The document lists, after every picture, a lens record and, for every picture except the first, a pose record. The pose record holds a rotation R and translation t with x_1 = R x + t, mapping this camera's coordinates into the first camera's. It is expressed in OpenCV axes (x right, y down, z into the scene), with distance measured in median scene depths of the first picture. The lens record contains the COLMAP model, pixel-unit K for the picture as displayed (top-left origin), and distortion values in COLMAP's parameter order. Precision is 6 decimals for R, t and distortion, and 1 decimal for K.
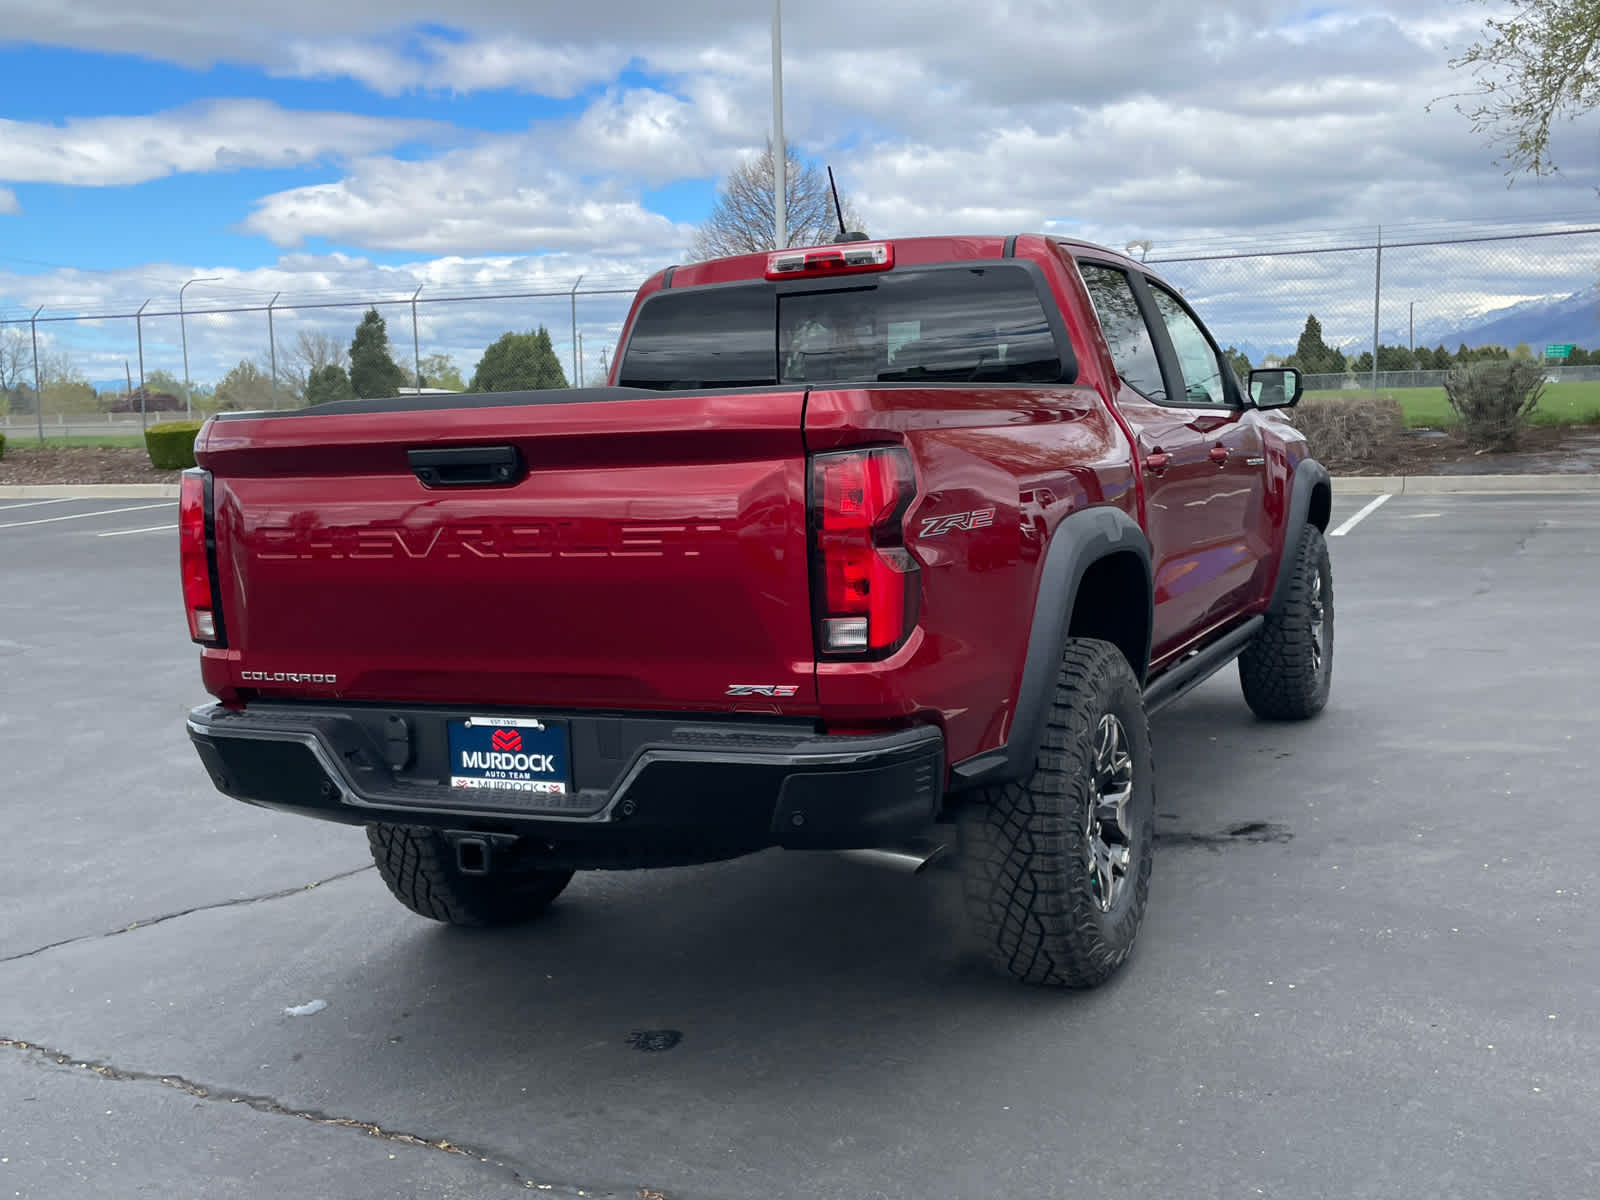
lens RADIAL K [[1654.0, 0, 809.7], [0, 1654.0, 601.6], [0, 0, 1]] dist [0.048610, 0.000000]
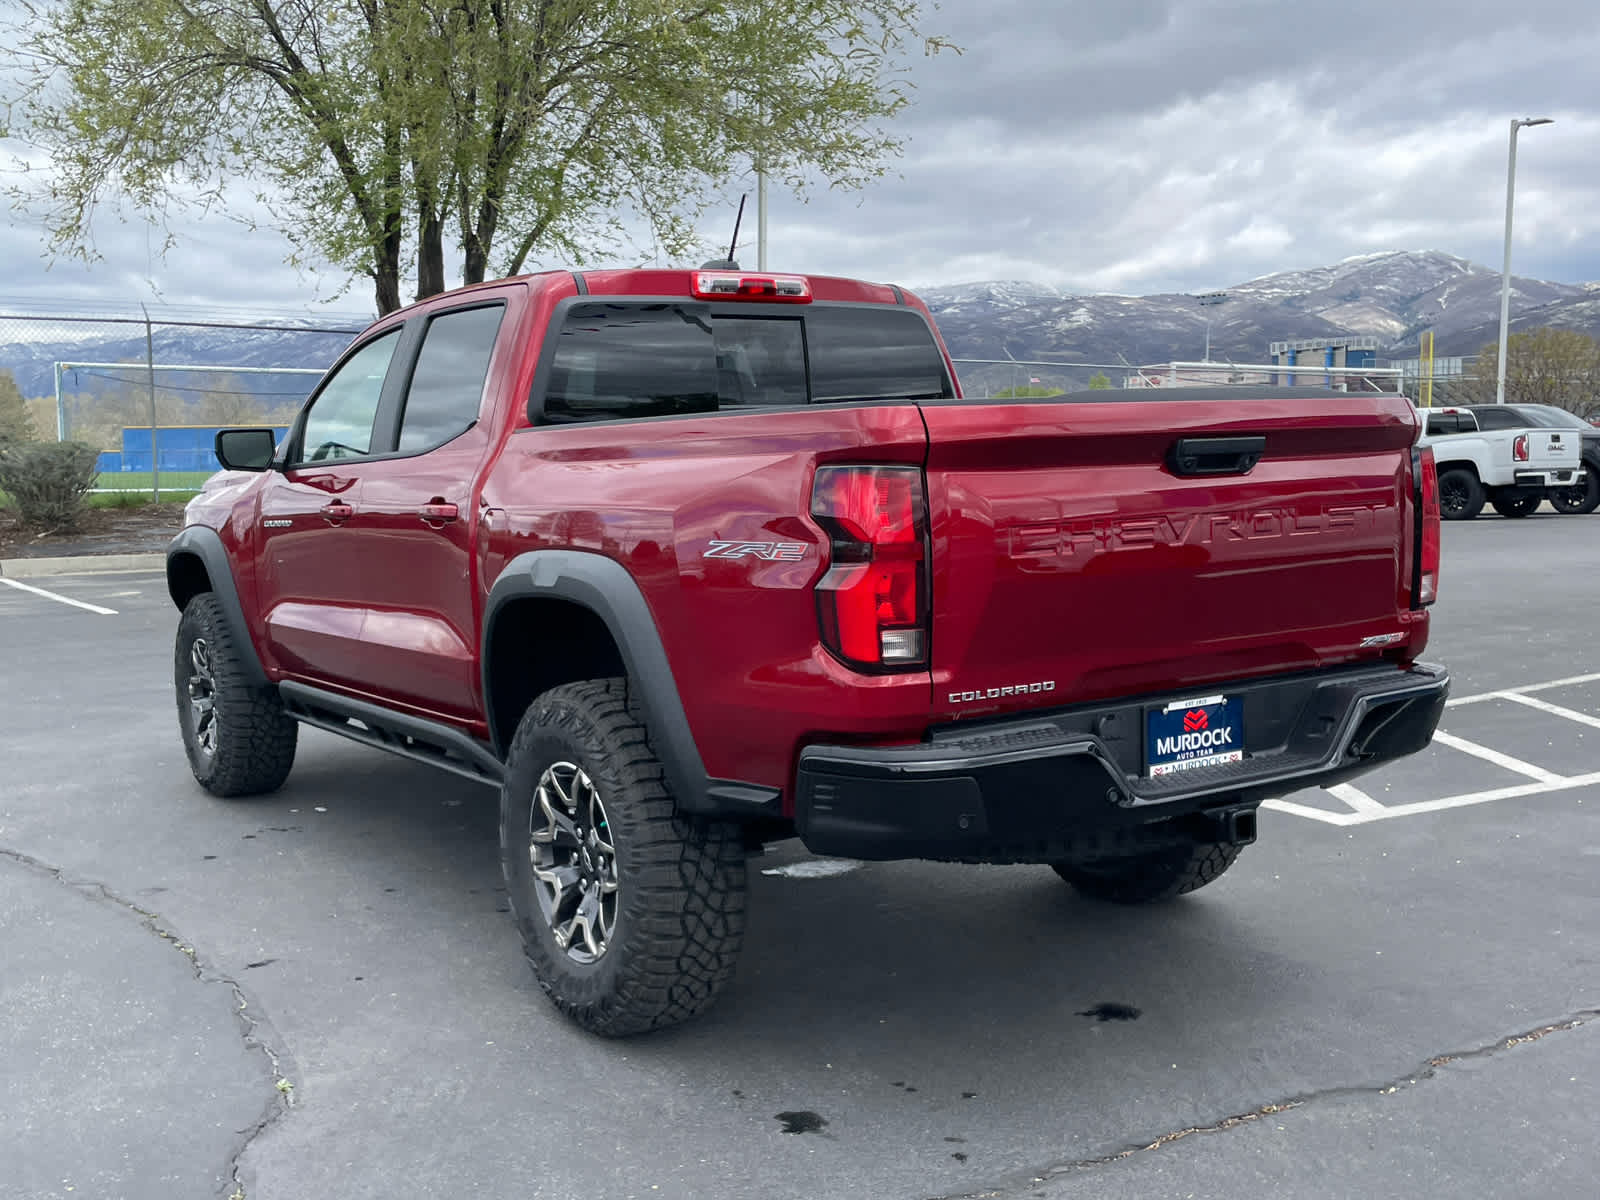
lens RADIAL K [[1654.0, 0, 819.2], [0, 1654.0, 600.0], [0, 0, 1]] dist [0.048610, 0.000000]
pose [[0.516750, -0.046365, 0.854880, -0.981889], [0.097952, 0.995177, -0.005235, -0.007827], [-0.850514, 0.086443, 0.518799, 0.536115]]
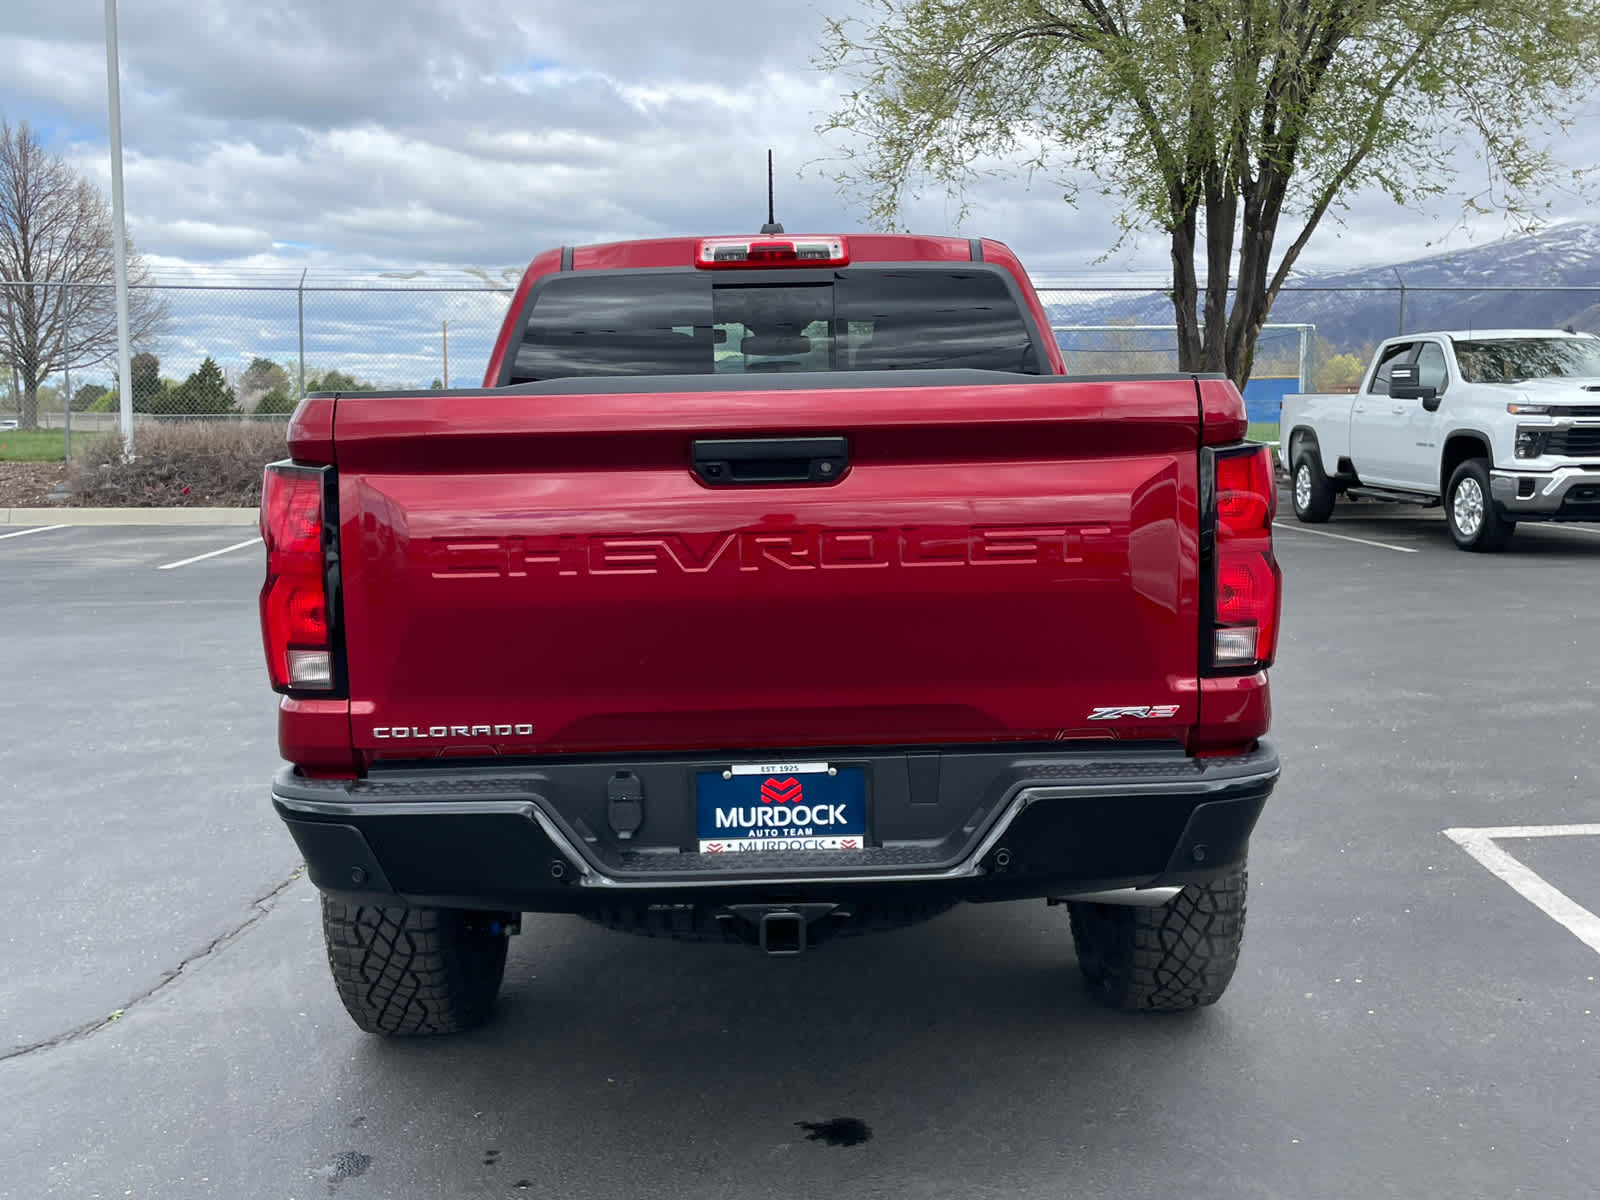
lens RADIAL K [[1654.0, 0, 800.1], [0, 1654.0, 584.7], [0, 0, 1]] dist [0.048610, 0.000000]
pose [[0.897923, -0.016298, 0.439850, -0.441581], [0.029237, 0.999316, -0.022657, -0.000317], [-0.439180, 0.033205, 0.897785, 0.203213]]
